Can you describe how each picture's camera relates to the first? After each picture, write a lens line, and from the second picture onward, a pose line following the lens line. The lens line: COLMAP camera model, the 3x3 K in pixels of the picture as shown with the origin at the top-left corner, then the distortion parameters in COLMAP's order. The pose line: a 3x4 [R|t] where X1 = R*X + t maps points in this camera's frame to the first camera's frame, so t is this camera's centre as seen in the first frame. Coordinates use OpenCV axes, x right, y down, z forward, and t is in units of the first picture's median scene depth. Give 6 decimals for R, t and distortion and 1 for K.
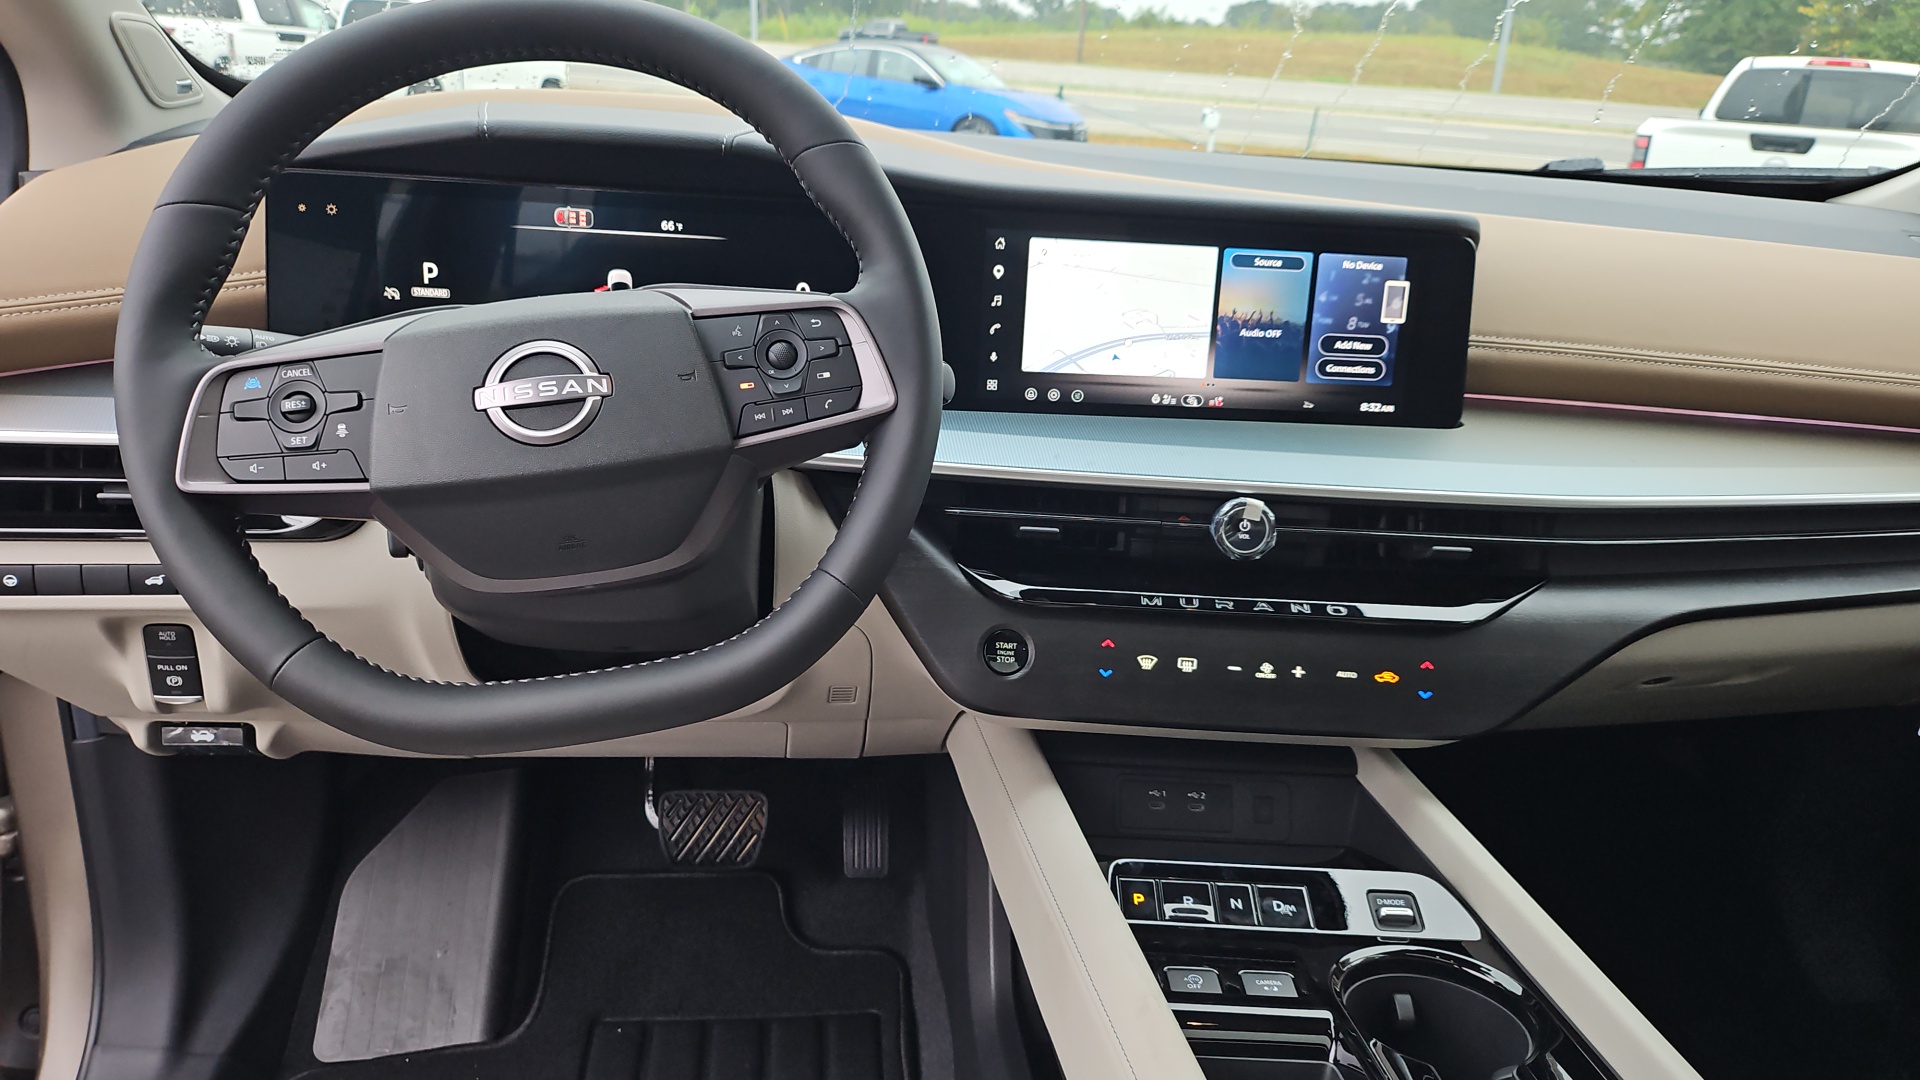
lens RADIAL K [[1354.5, 0, 976.6], [0, 1354.5, 532.0], [0, 0, 1]] dist [0.038797, -0.006733]
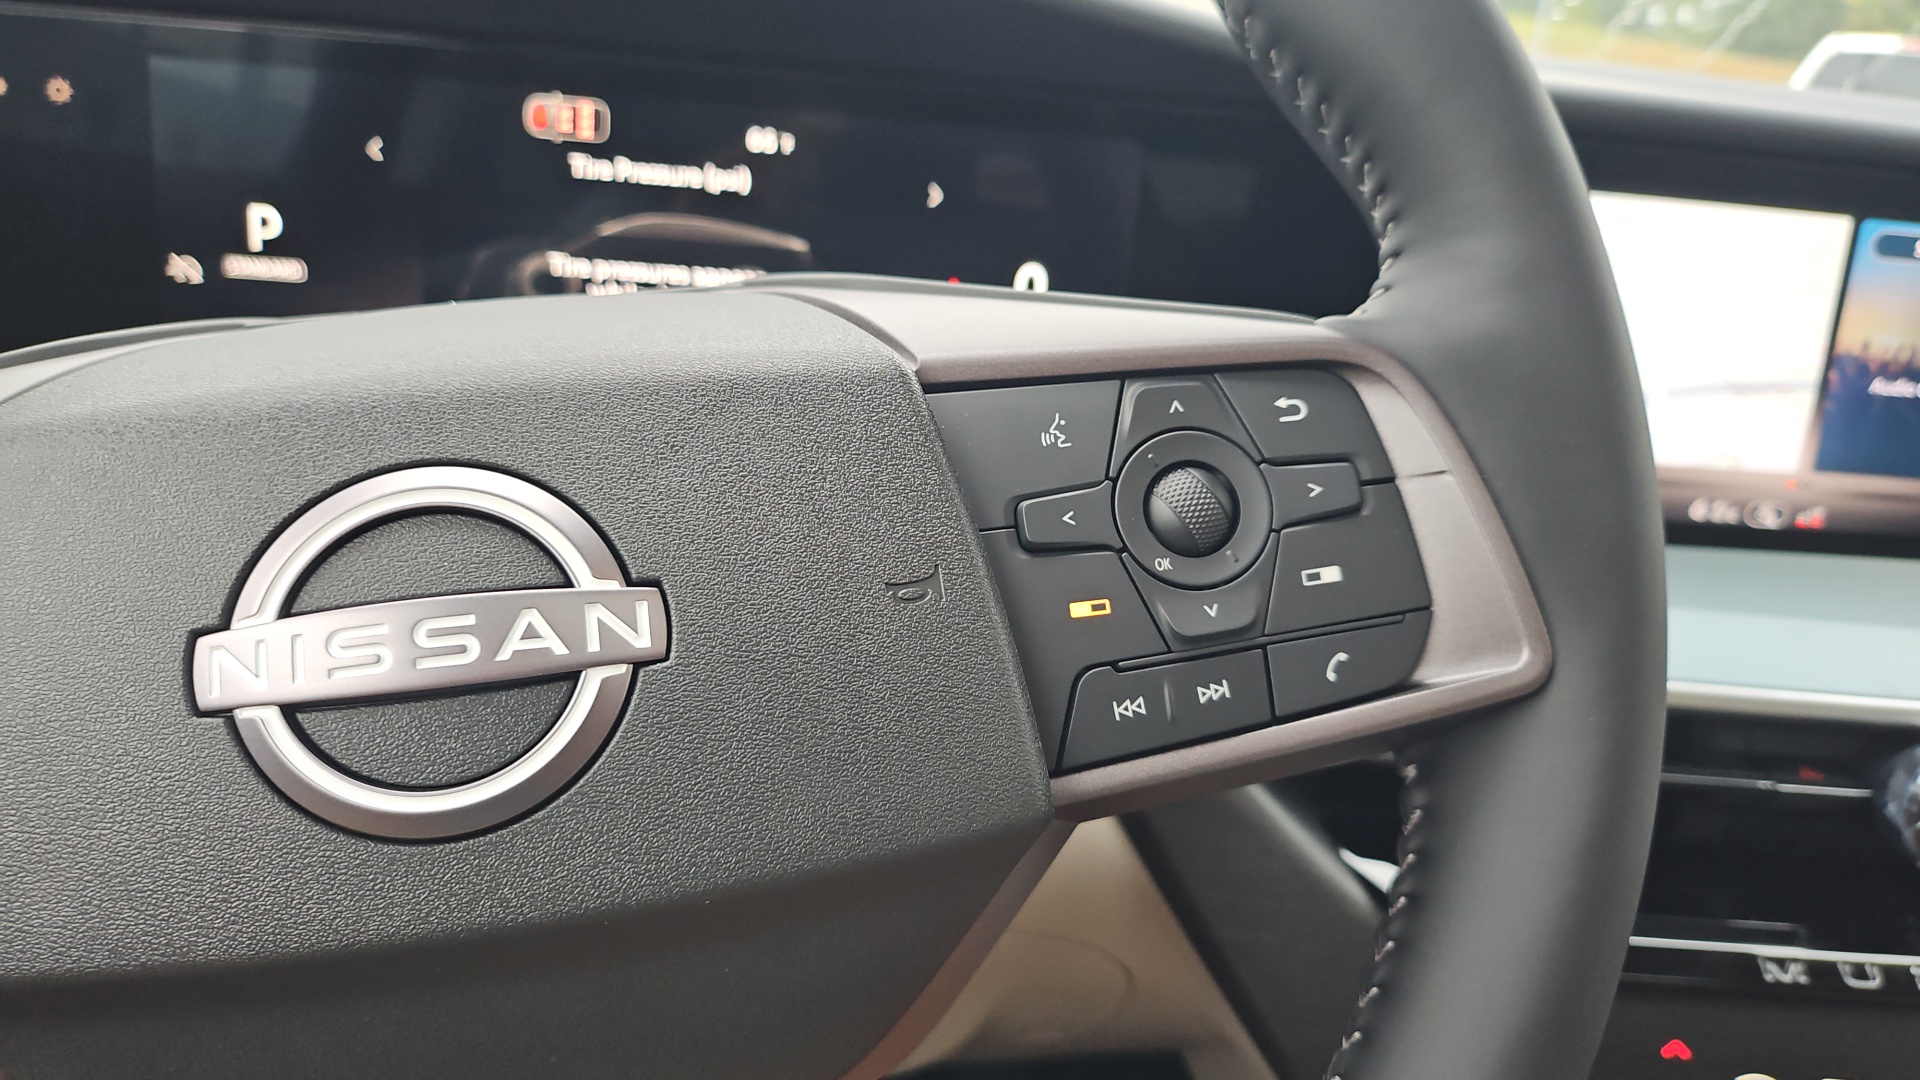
lens RADIAL K [[1486.9, 0, 1015.2], [0, 1486.9, 536.6], [0, 0, 1]] dist [-0.012830, -0.005609]
pose [[0.999645, 0.025987, 0.005818, -0.141187], [-0.026032, 0.999630, 0.007871, -0.094738], [-0.005612, -0.008020, 0.999952, 0.489729]]
